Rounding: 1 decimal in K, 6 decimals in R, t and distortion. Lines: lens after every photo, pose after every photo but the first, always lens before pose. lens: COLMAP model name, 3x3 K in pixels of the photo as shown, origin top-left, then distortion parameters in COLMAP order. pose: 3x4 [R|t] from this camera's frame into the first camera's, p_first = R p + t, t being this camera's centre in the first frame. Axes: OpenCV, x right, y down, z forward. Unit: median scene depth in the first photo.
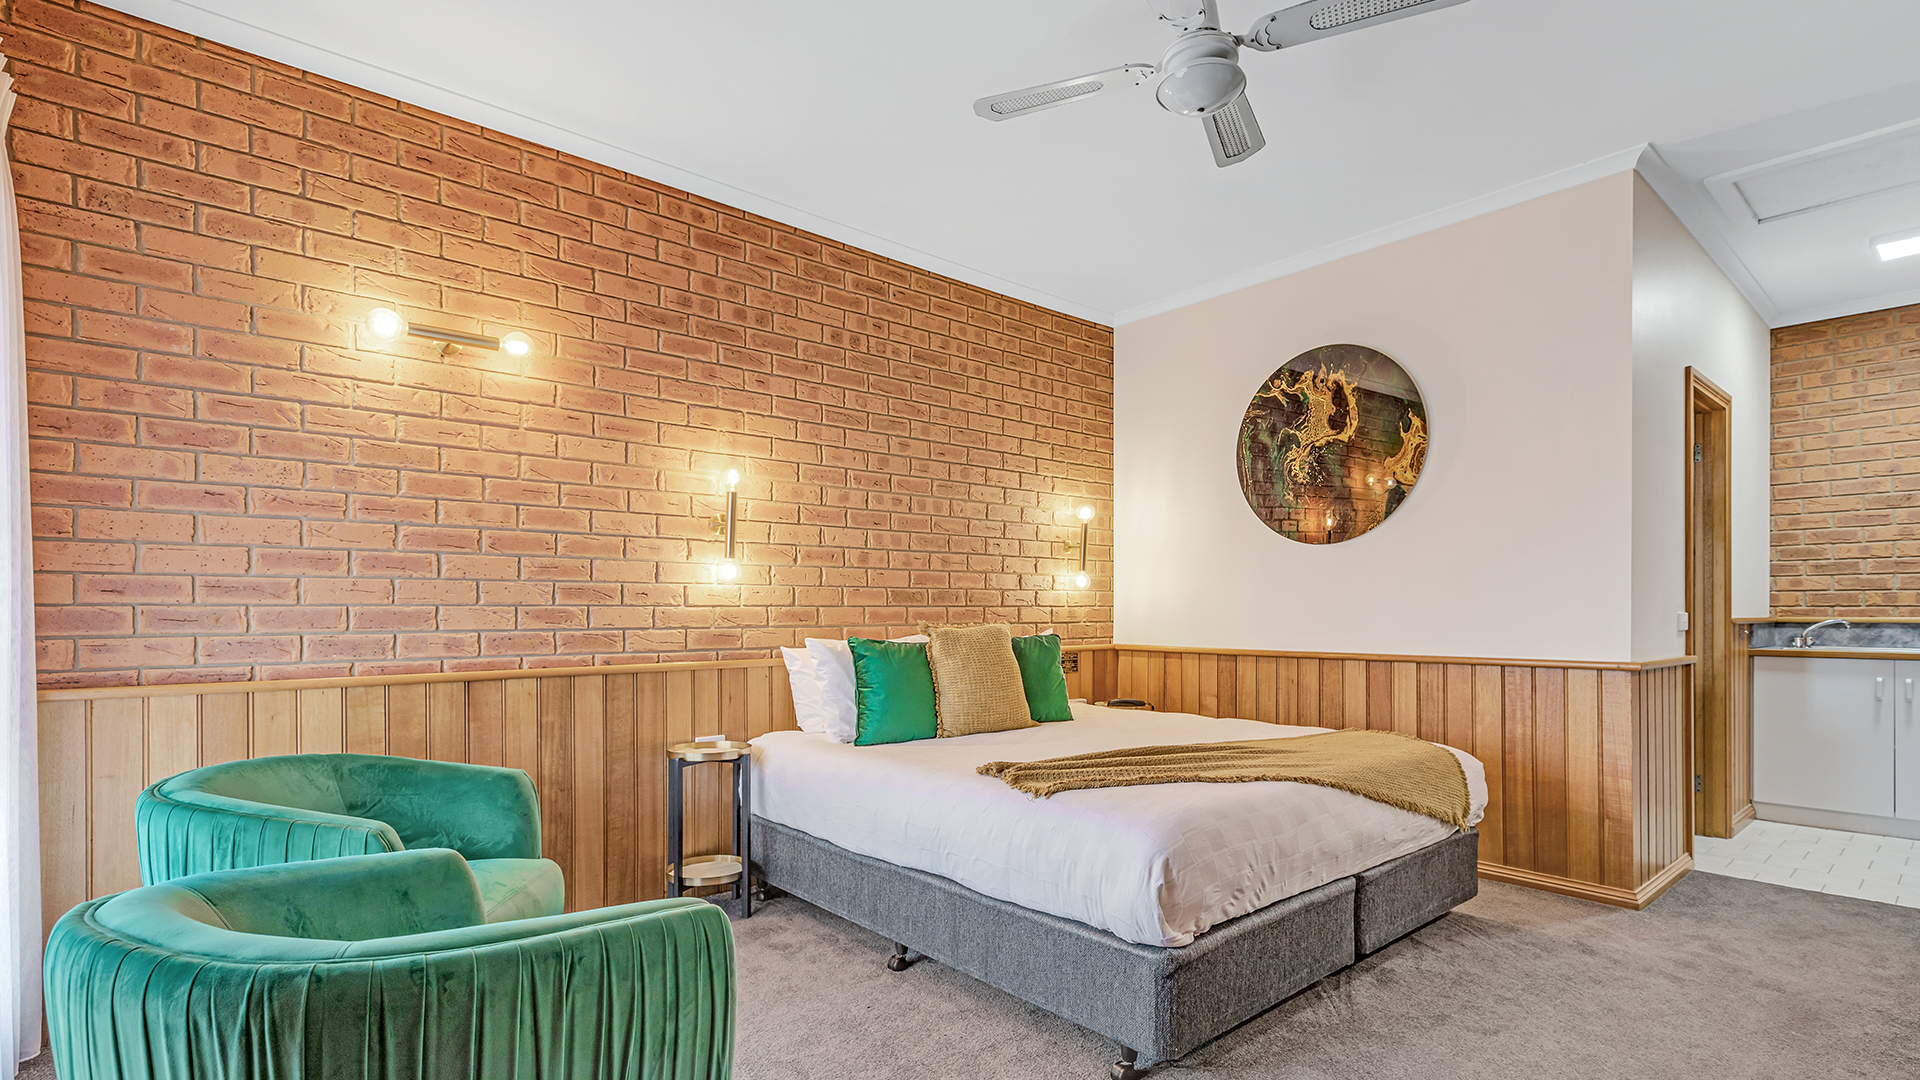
lens RADIAL K [[888.2, 0, 953.7], [0, 888.2, 617.2], [0, 0, 1]] dist [0.003930, 0.000041]
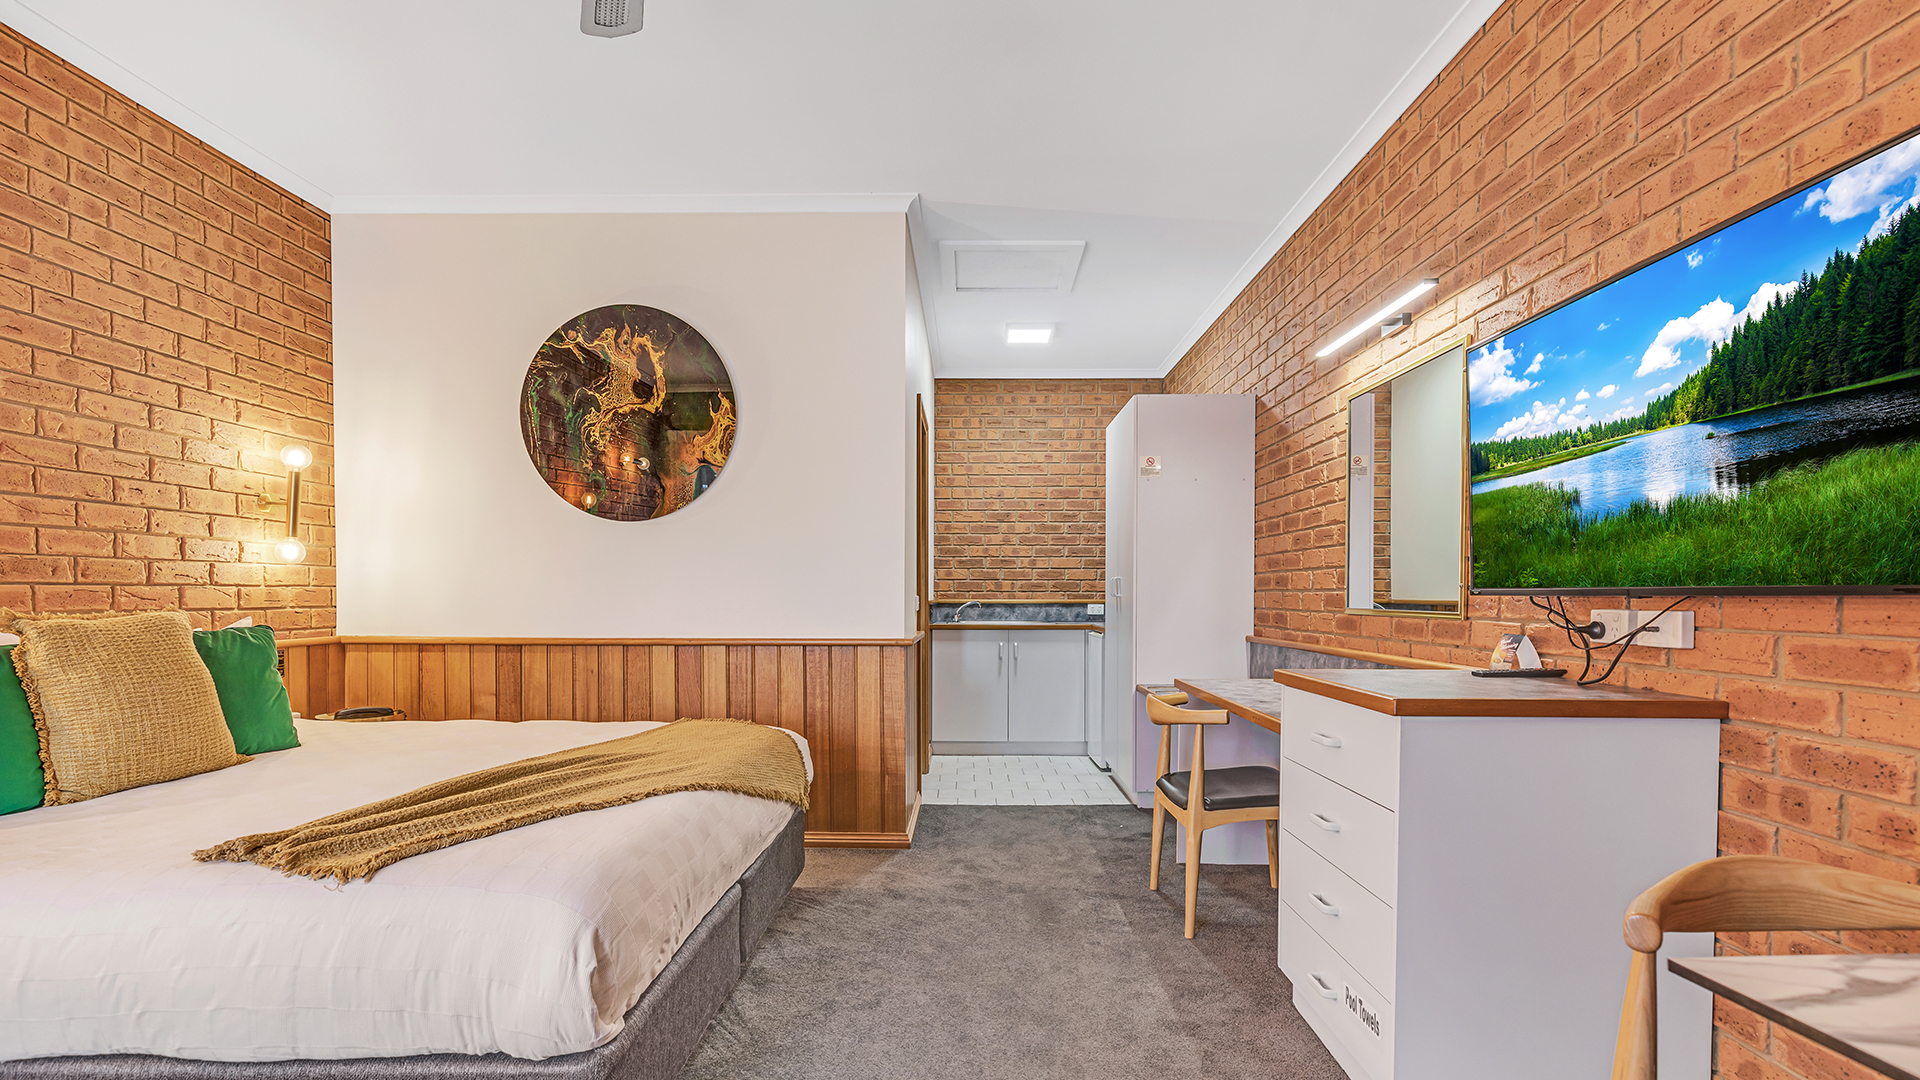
lens RADIAL K [[888.2, 0, 953.7], [0, 888.2, 617.2], [0, 0, 1]] dist [0.003930, 0.000041]
pose [[0.663517, -0.016294, 0.747984, -0.051791], [0.001768, 0.999794, 0.020211, -0.000509], [-0.748159, -0.012087, 0.663409, 0.138288]]
